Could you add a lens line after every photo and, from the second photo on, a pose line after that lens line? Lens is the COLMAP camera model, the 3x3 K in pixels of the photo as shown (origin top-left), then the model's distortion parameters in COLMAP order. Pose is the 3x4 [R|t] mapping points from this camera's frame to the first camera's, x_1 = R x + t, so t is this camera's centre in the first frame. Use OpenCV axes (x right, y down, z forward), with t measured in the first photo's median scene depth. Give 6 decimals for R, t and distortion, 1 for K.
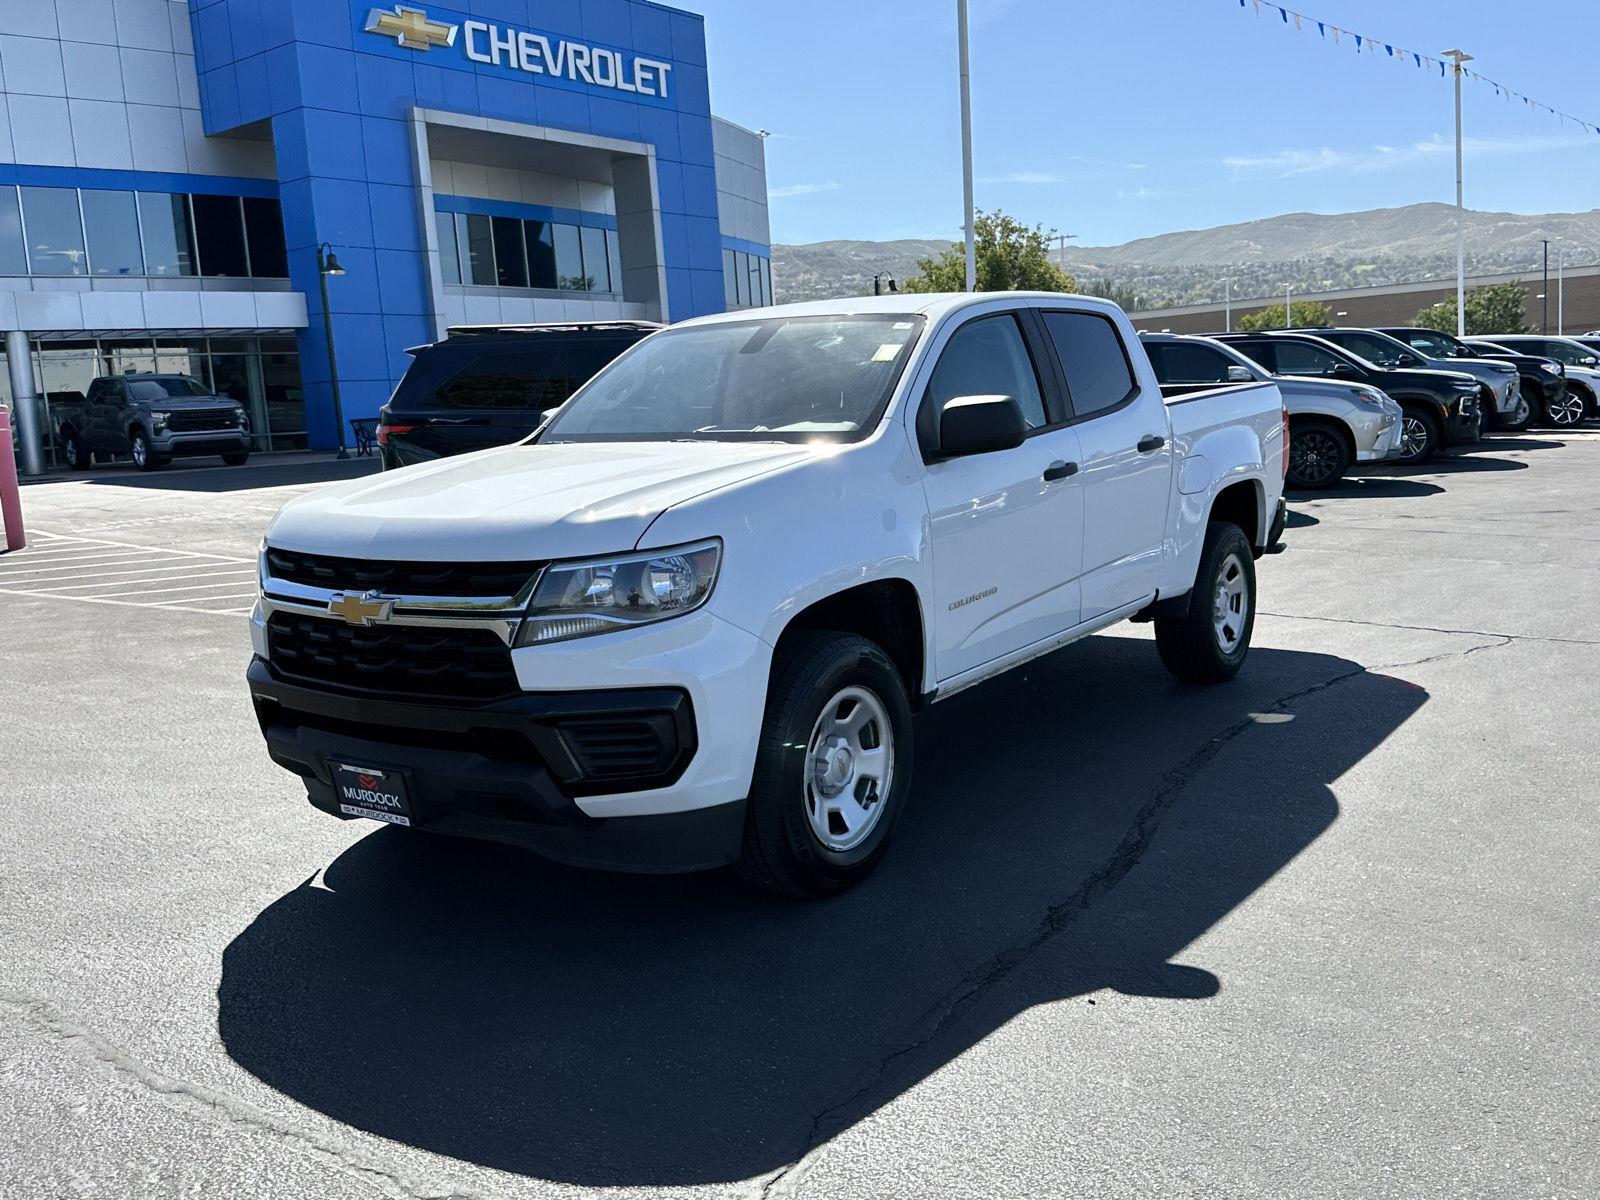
lens RADIAL K [[1427.4, 0, 808.1], [0, 1427.4, 606.2], [0, 0, 1]] dist [0.155467, -0.322629]
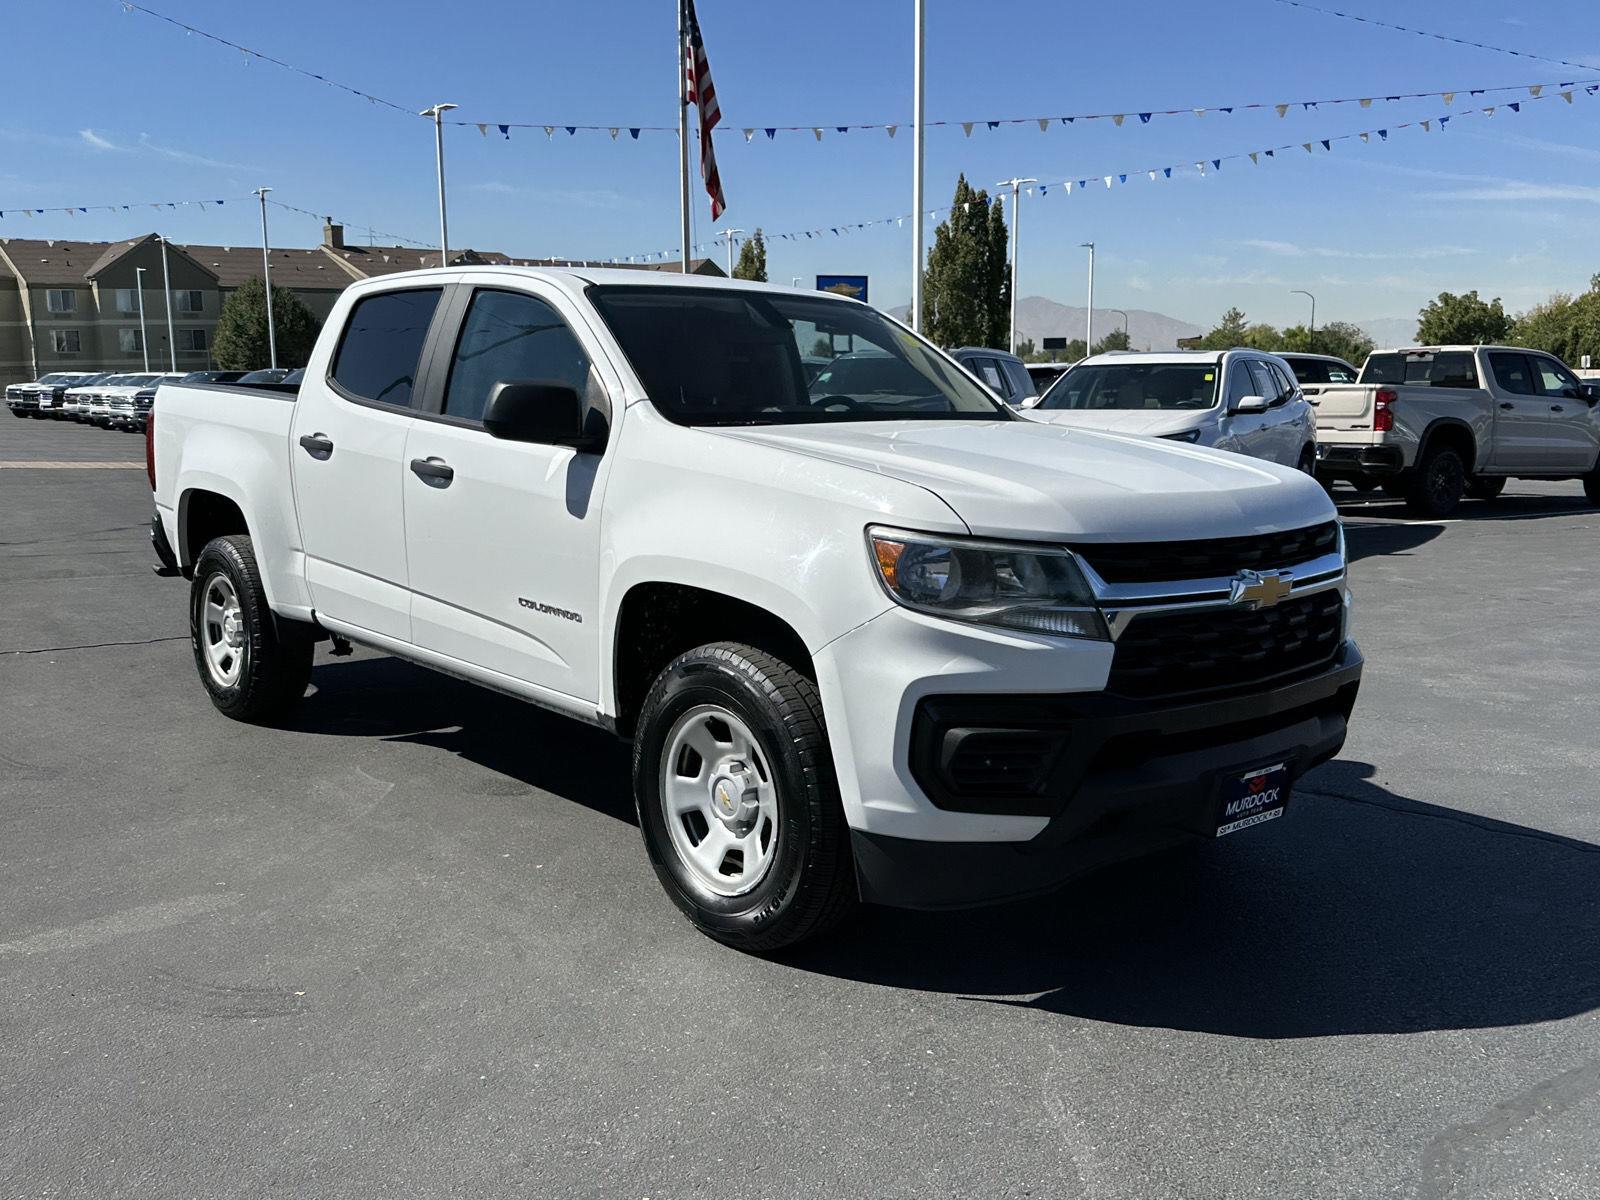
lens RADIAL K [[1423.5, 0, 800.0], [0, 1423.5, 600.0], [0, 0, 1]] dist [0.177397, -0.372763]
pose [[0.243709, -0.101340, 0.964539, -0.281860], [0.130156, 0.988947, 0.071019, -0.021186], [-0.961075, 0.108232, 0.254205, 0.237216]]
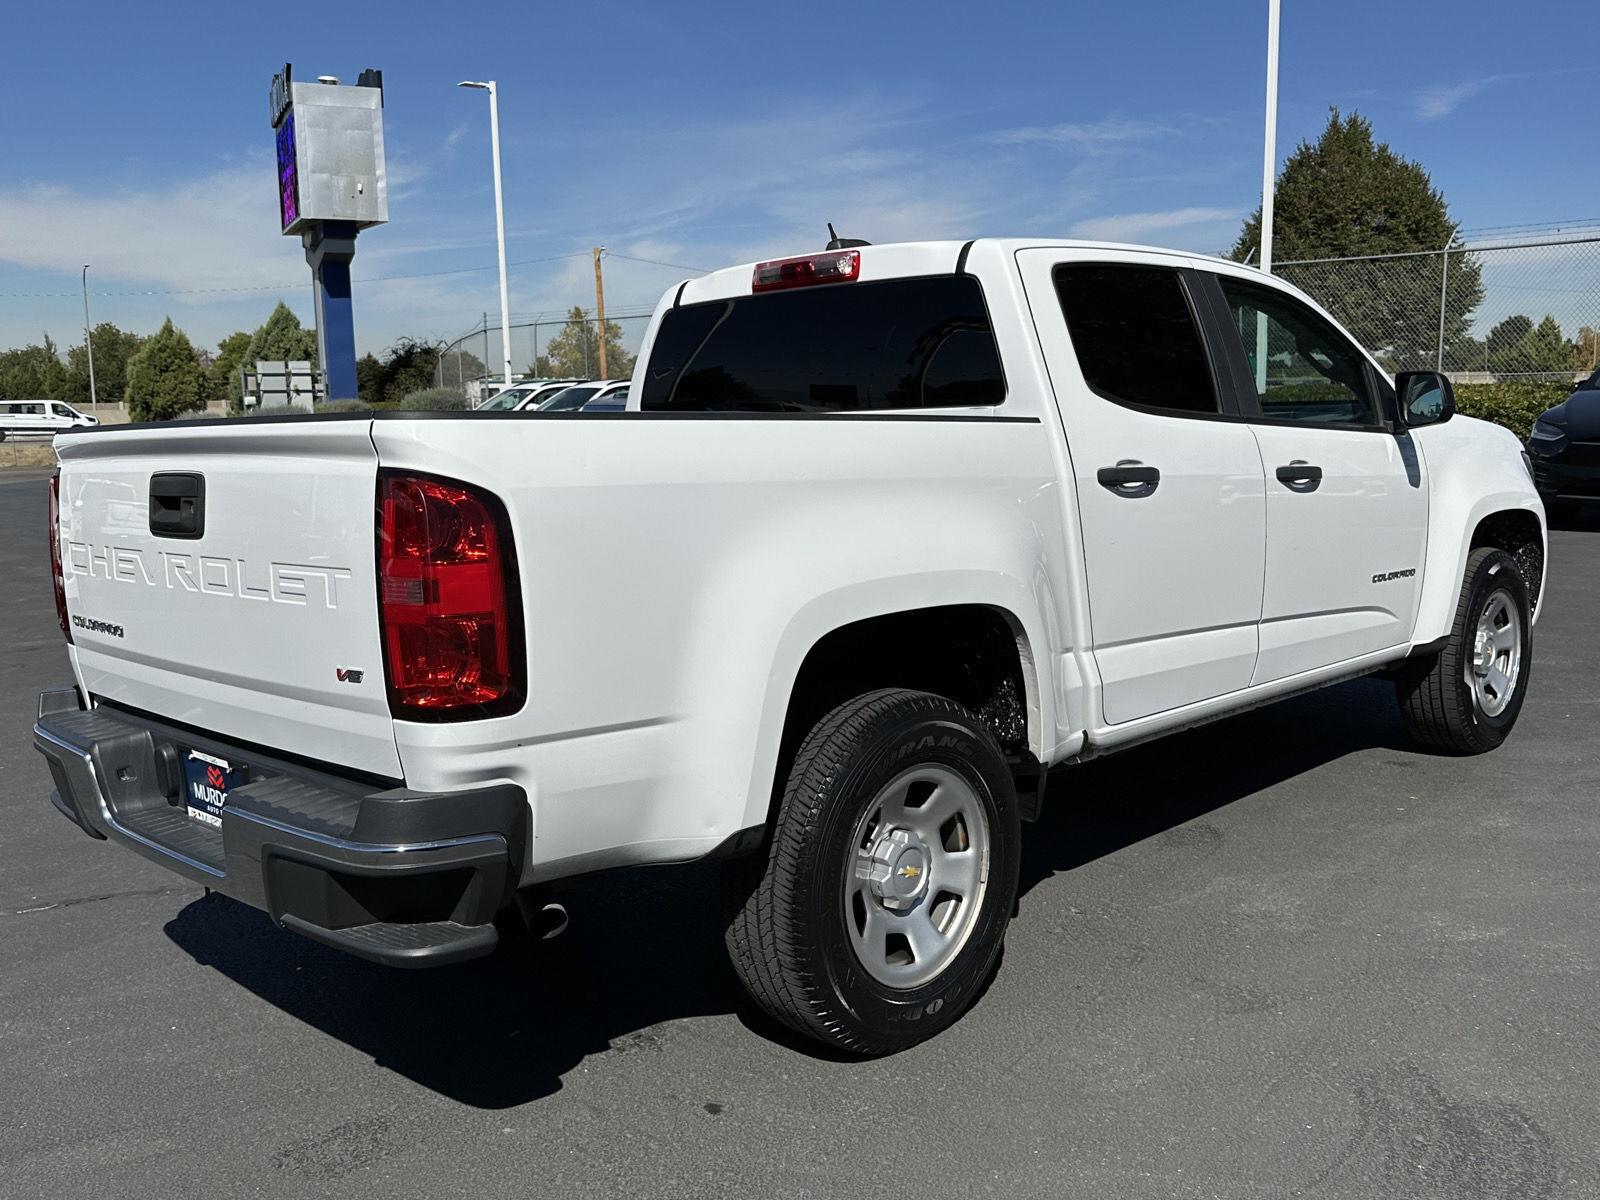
lens RADIAL K [[1426.5, 0, 808.0], [0, 1426.5, 597.7], [0, 0, 1]] dist [0.163313, -0.340375]
pose [[-0.982132, 0.047951, 0.181980, 0.009219], [0.097257, 0.957178, 0.272675, -0.092611], [-0.161113, 0.285502, -0.944739, 0.632378]]
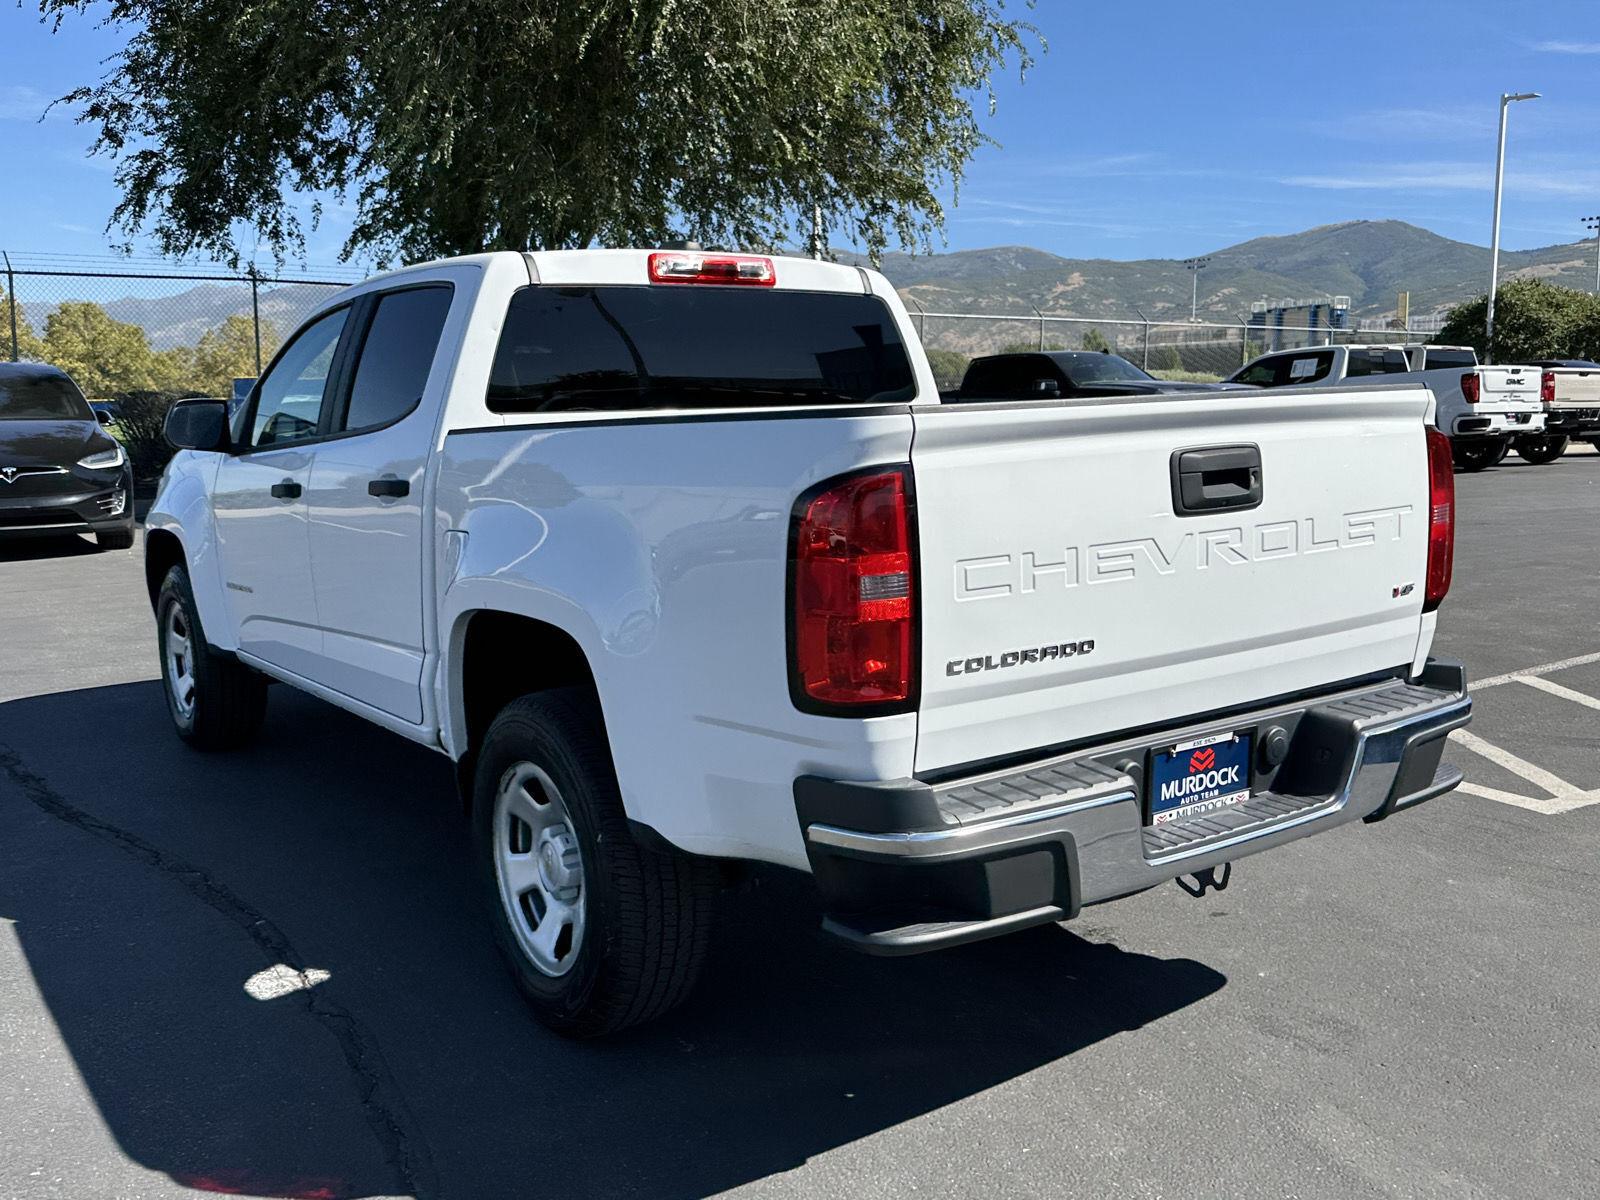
lens RADIAL K [[1426.0, 0, 796.2], [0, 1426.0, 584.3], [0, 0, 1]] dist [0.167181, -0.317070]
pose [[-0.343317, 0.169968, -0.923712, 0.277259], [-0.111170, 0.969222, 0.219660, -0.083029], [0.932617, 0.178102, -0.313855, 0.491740]]
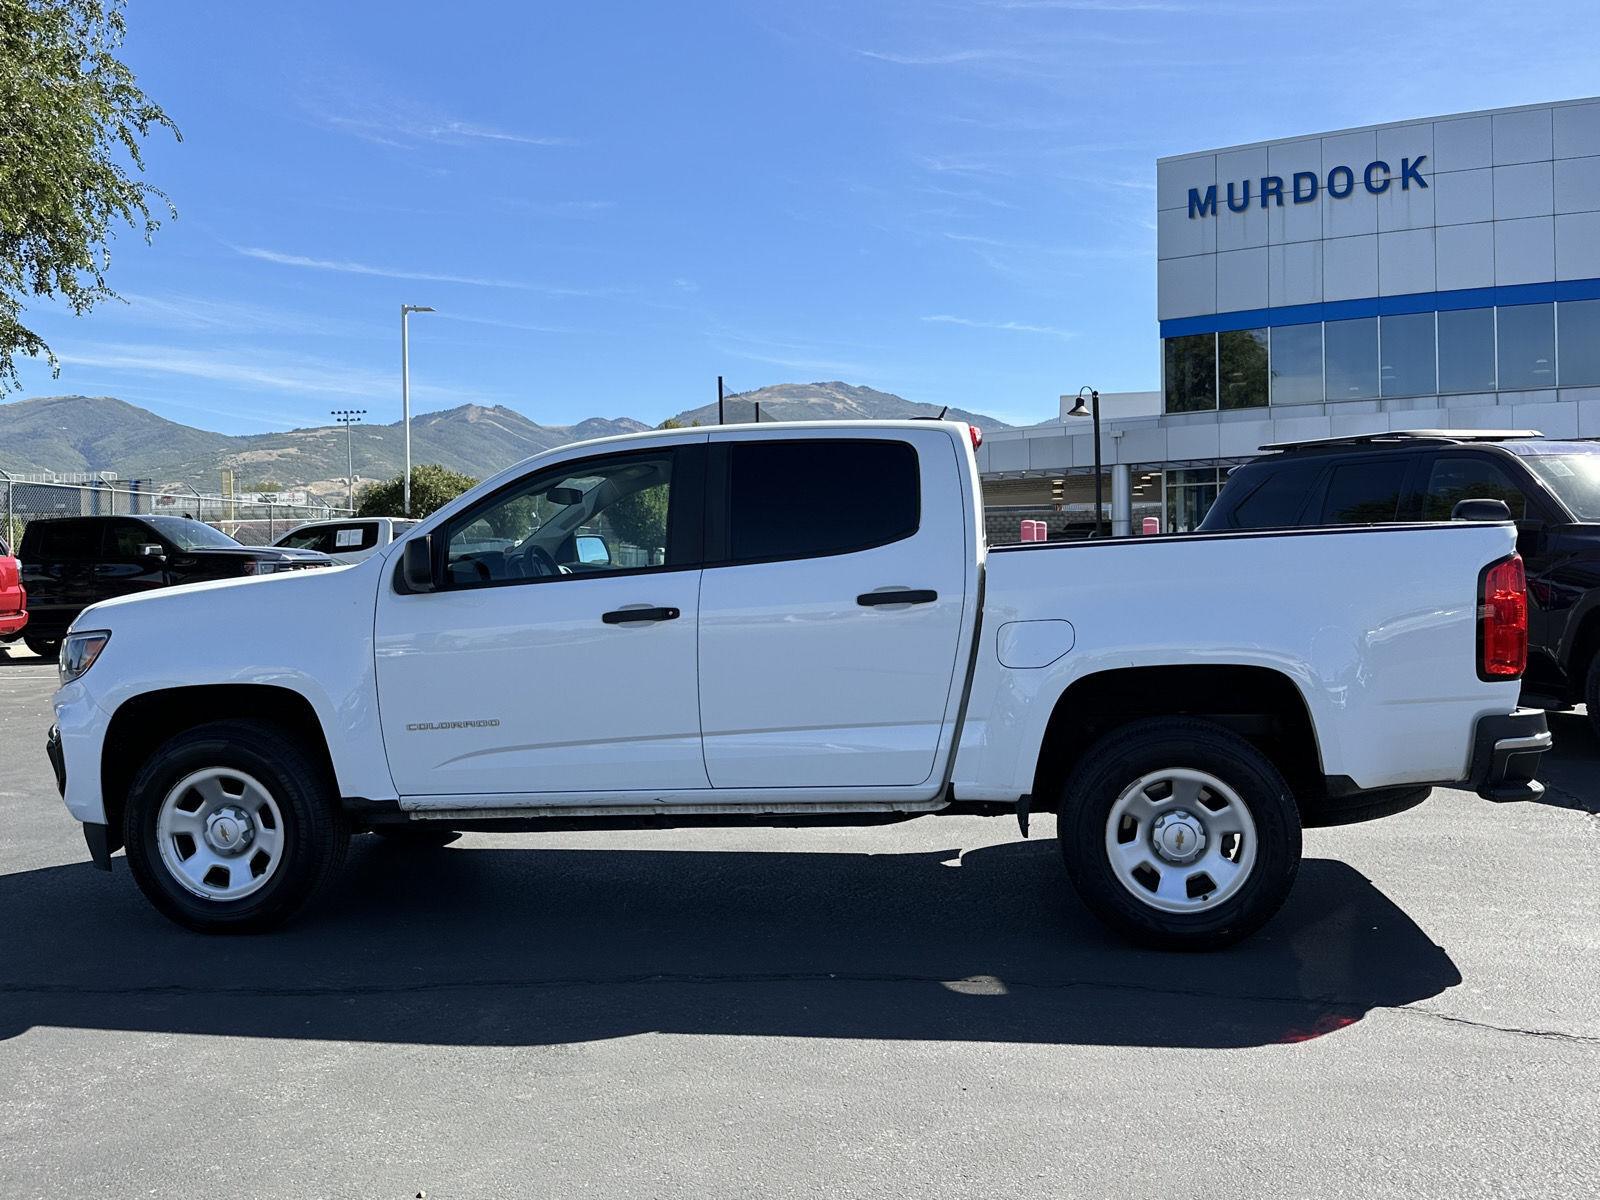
lens RADIAL K [[1426.5, 0, 808.0], [0, 1426.5, 597.7], [0, 0, 1]] dist [0.163313, -0.340375]
pose [[0.465940, 0.064113, -0.882490, 0.328148], [-0.133025, 0.991111, 0.001770, -0.037952], [0.874759, 0.116569, 0.470327, 0.203928]]
